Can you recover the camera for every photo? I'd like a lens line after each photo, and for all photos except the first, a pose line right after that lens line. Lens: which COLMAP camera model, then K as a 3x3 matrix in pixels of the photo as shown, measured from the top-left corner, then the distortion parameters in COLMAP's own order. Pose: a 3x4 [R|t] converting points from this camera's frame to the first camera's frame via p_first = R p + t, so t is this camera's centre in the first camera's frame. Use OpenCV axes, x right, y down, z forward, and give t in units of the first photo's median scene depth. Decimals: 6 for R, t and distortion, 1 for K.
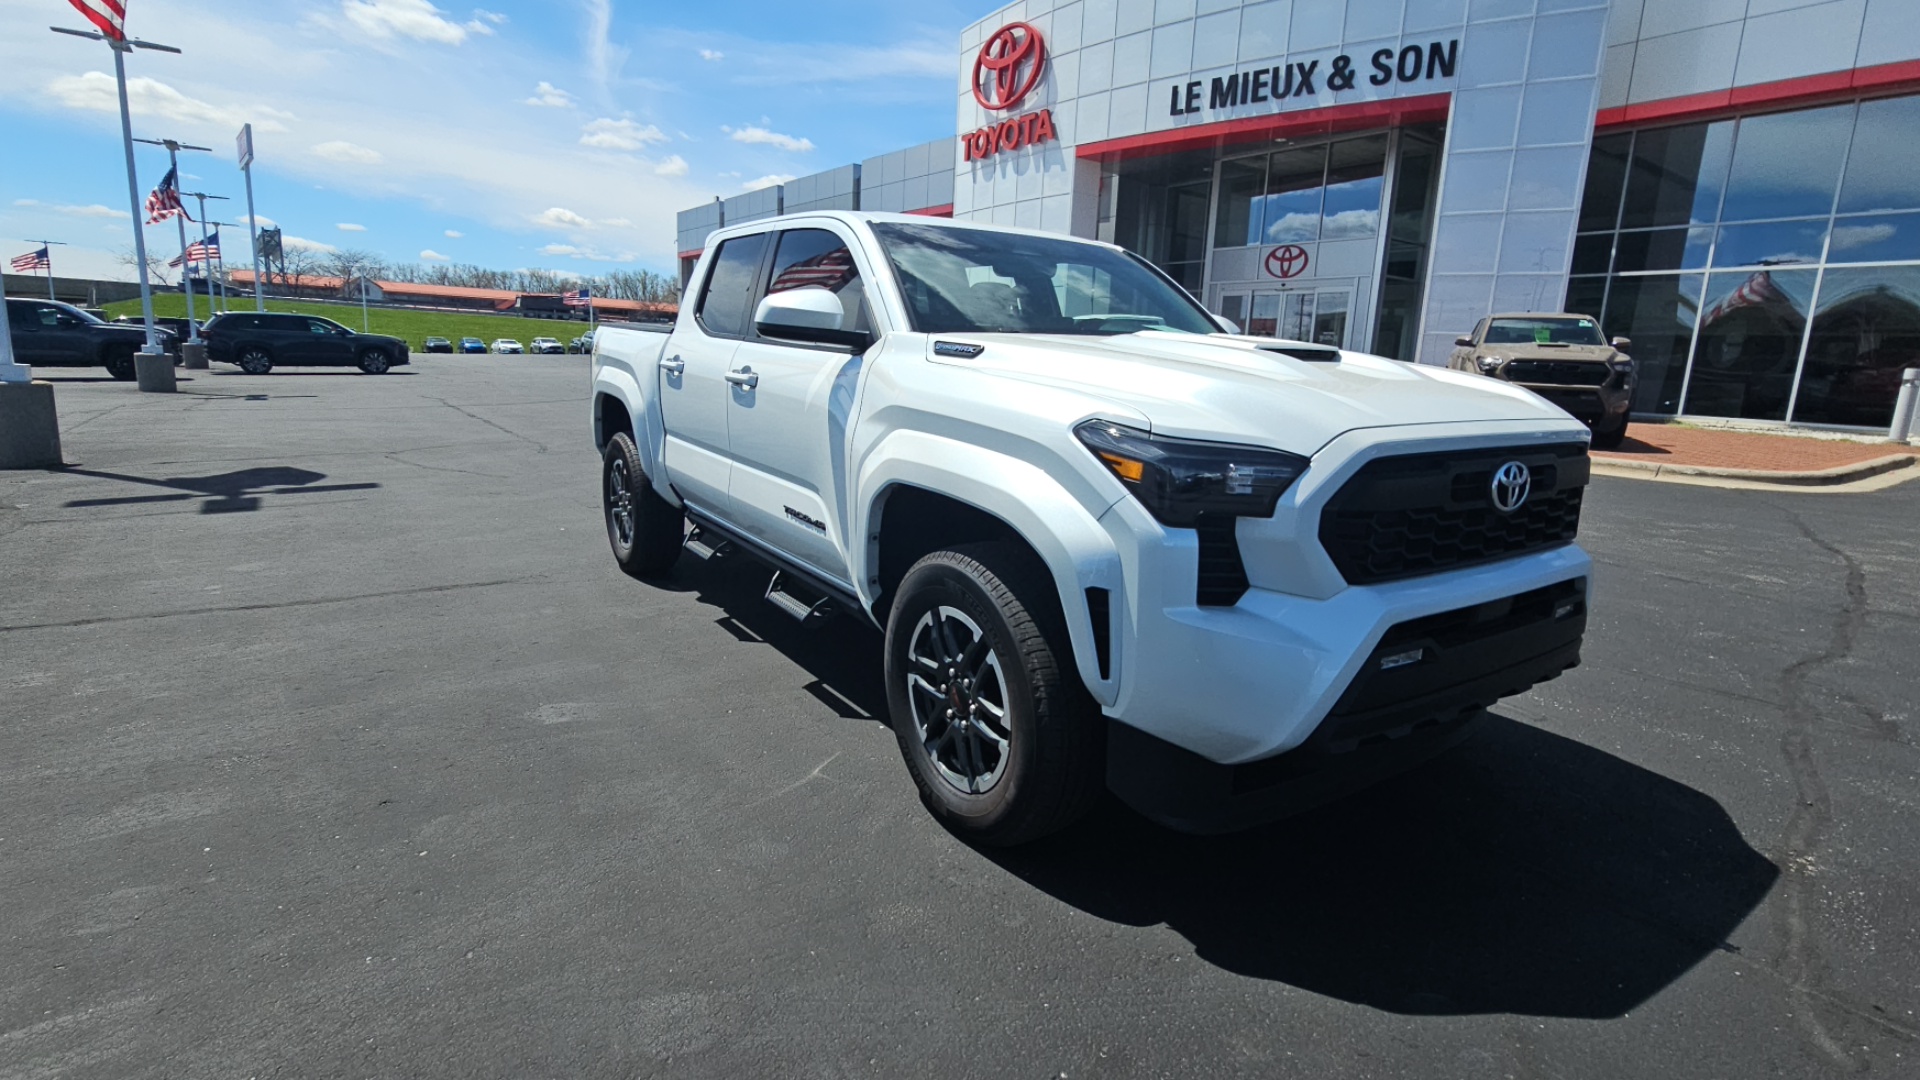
lens RADIAL K [[926.0, 0, 982.3], [0, 926.0, 535.6], [0, 0, 1]] dist [0.005125, -0.004645]
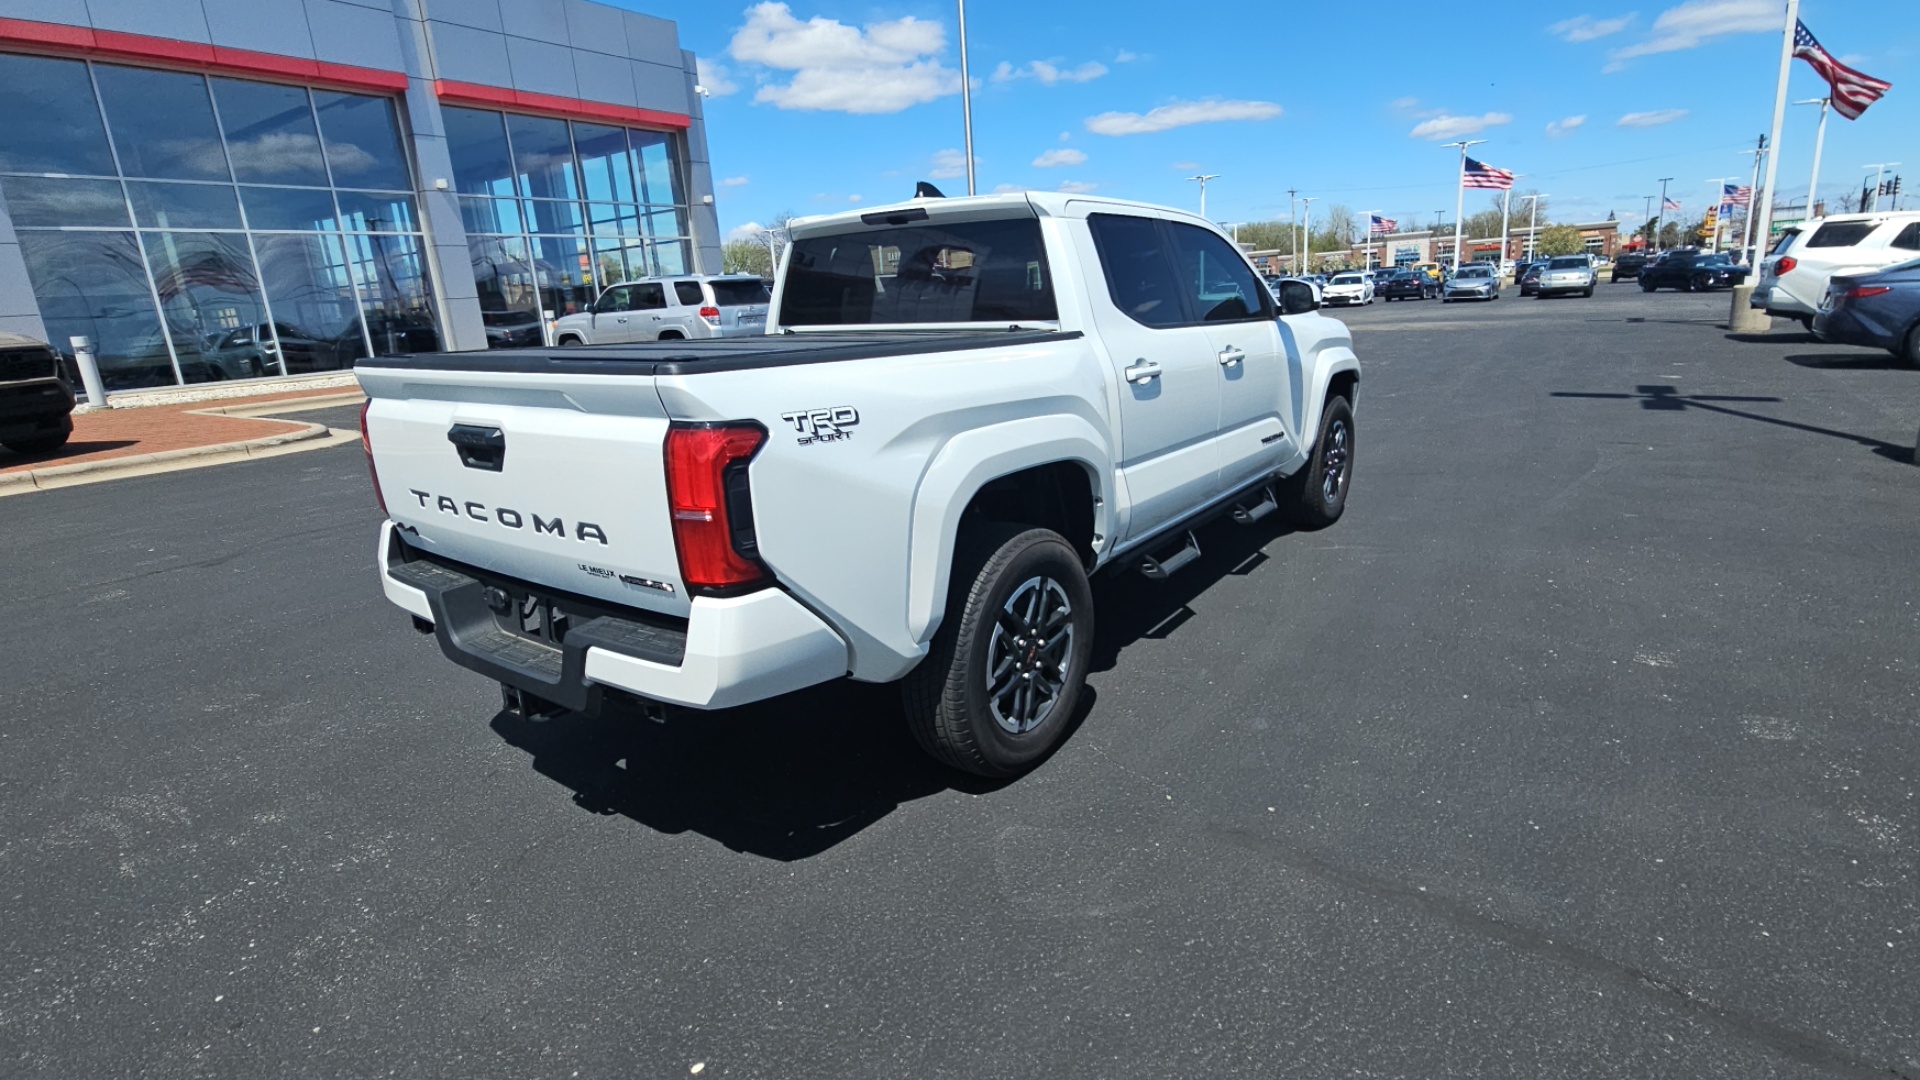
lens RADIAL K [[926.0, 0, 977.3], [0, 926.0, 538.7], [0, 0, 1]] dist [0.005125, -0.004645]
pose [[-0.333956, -0.260269, 0.905944, -0.206118], [0.224380, 0.911543, 0.344590, -0.070822], [-0.915493, 0.318354, -0.246016, 0.271473]]
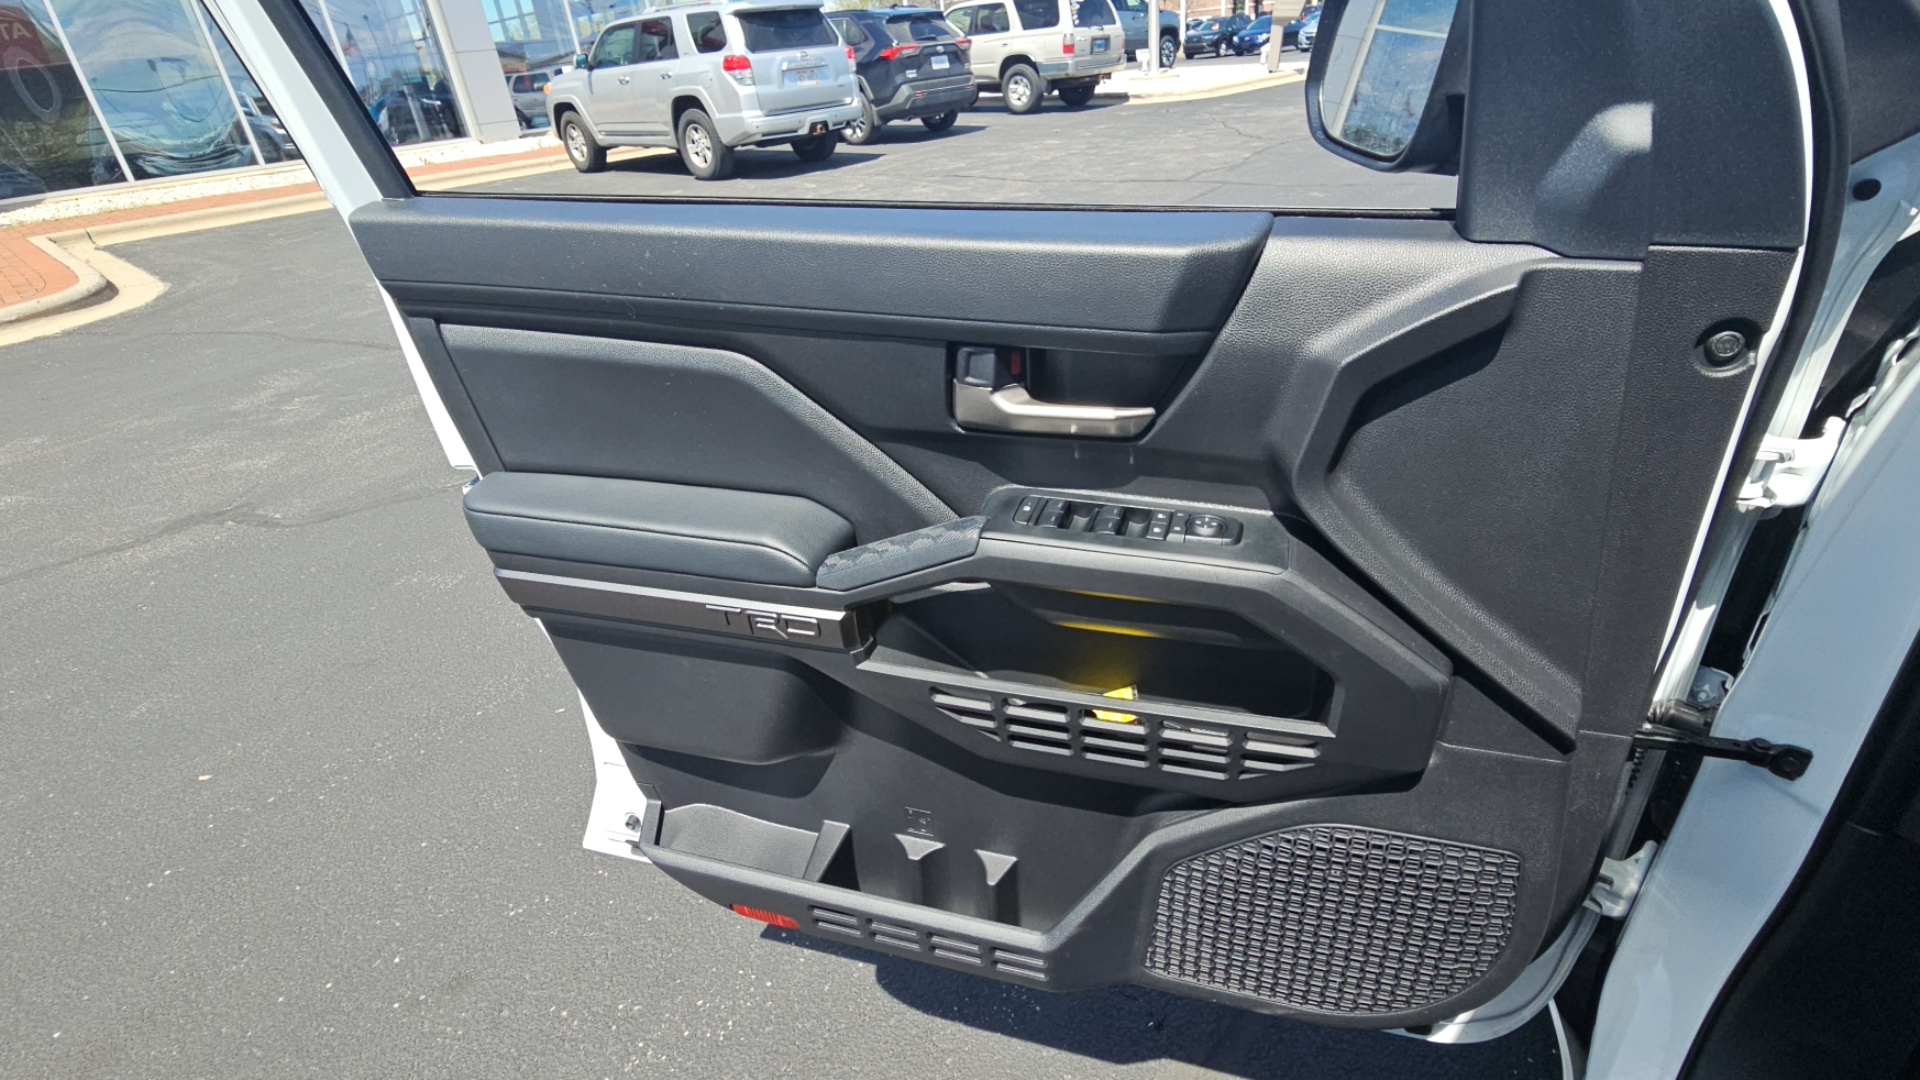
lens RADIAL K [[926.0, 0, 975.0], [0, 926.0, 545.0], [0, 0, 1]] dist [0.005125, -0.004645]
pose [[-0.184478, -0.488468, 0.852858, 0.027303], [0.264629, 0.811019, 0.521746, -0.045435], [-0.946541, 0.321942, -0.020352, 0.204140]]
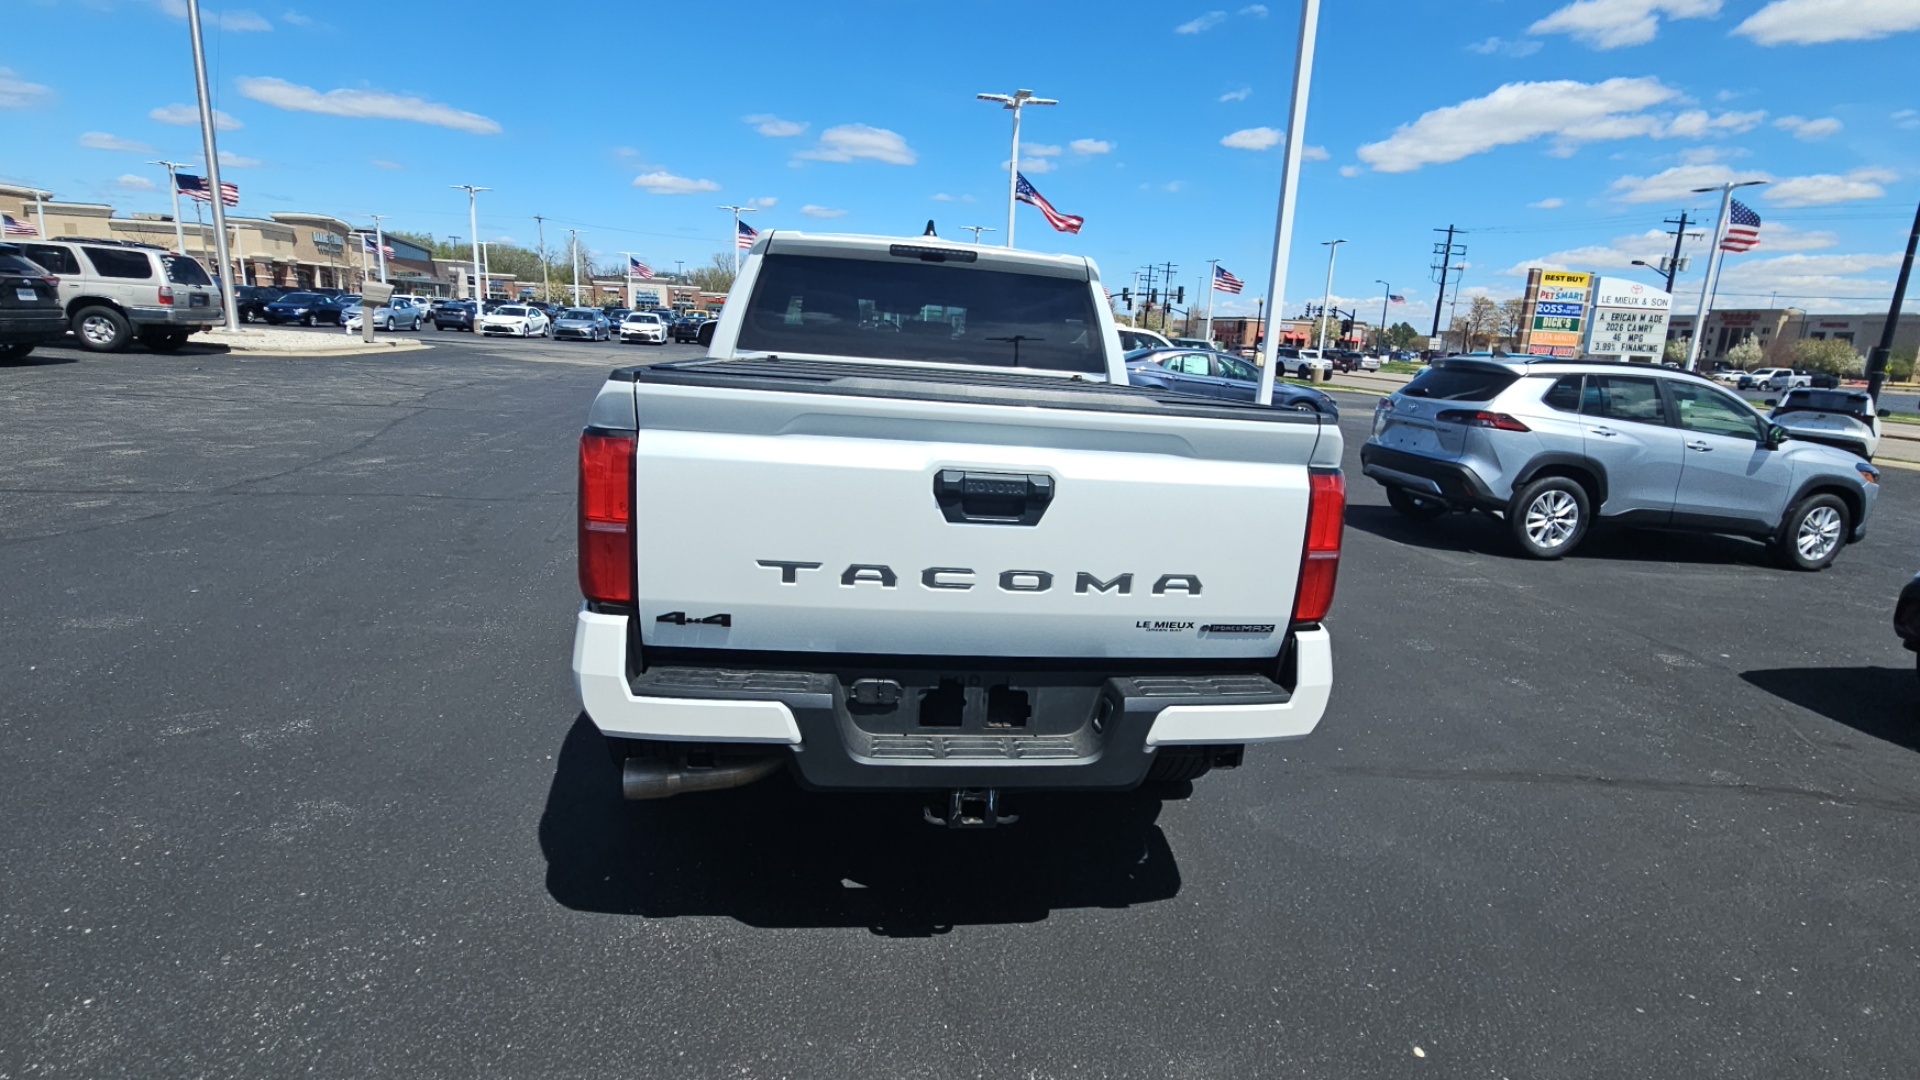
lens RADIAL K [[926.0, 0, 982.1], [0, 926.0, 539.6], [0, 0, 1]] dist [0.005125, -0.004645]
pose [[-0.889962, -0.187565, 0.415676, -0.121254], [-0.006013, 0.916249, 0.400563, -0.088230], [-0.455994, 0.353986, -0.816555, 0.370052]]
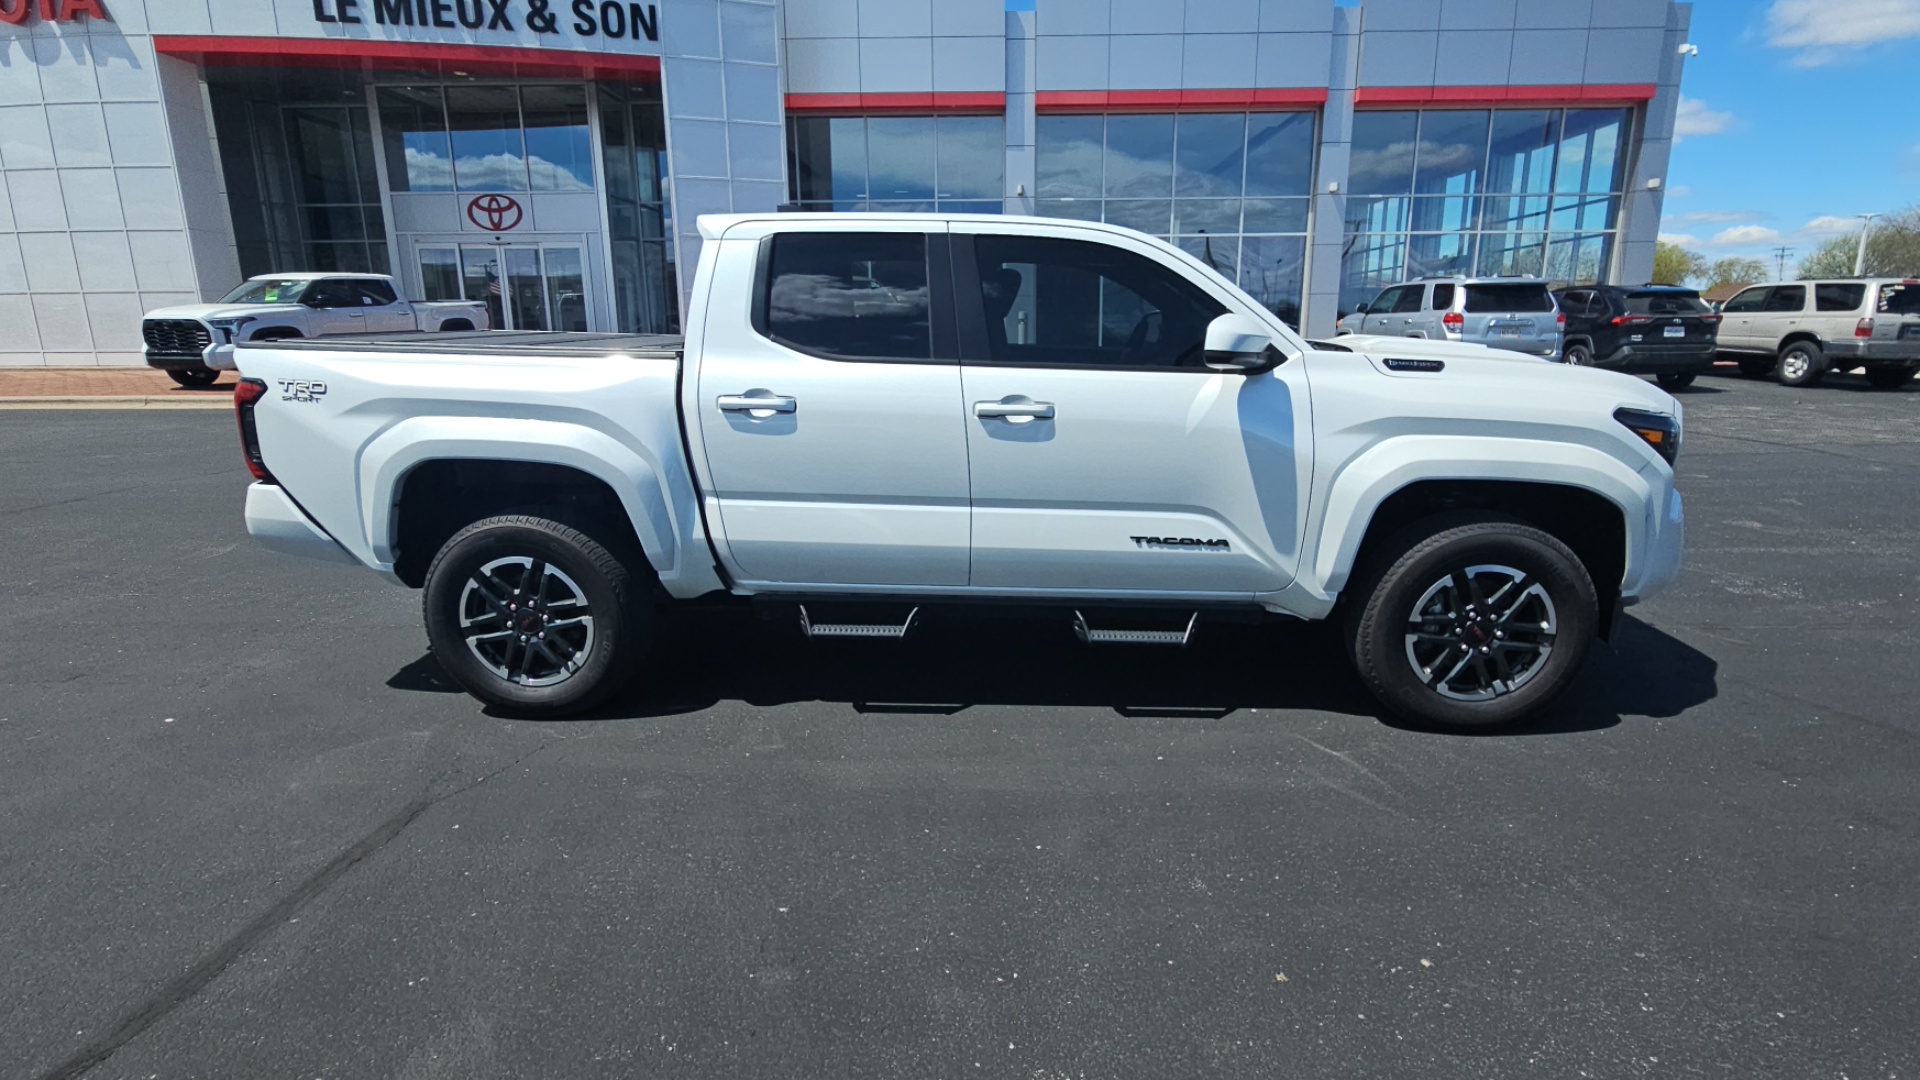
lens RADIAL K [[926.0, 0, 980.9], [0, 926.0, 533.7], [0, 0, 1]] dist [0.005125, -0.004645]
pose [[0.615854, -0.217047, 0.757374, -0.159370], [0.178407, 0.974752, 0.134272, -0.029450], [-0.767395, 0.052429, 0.639027, 0.078664]]
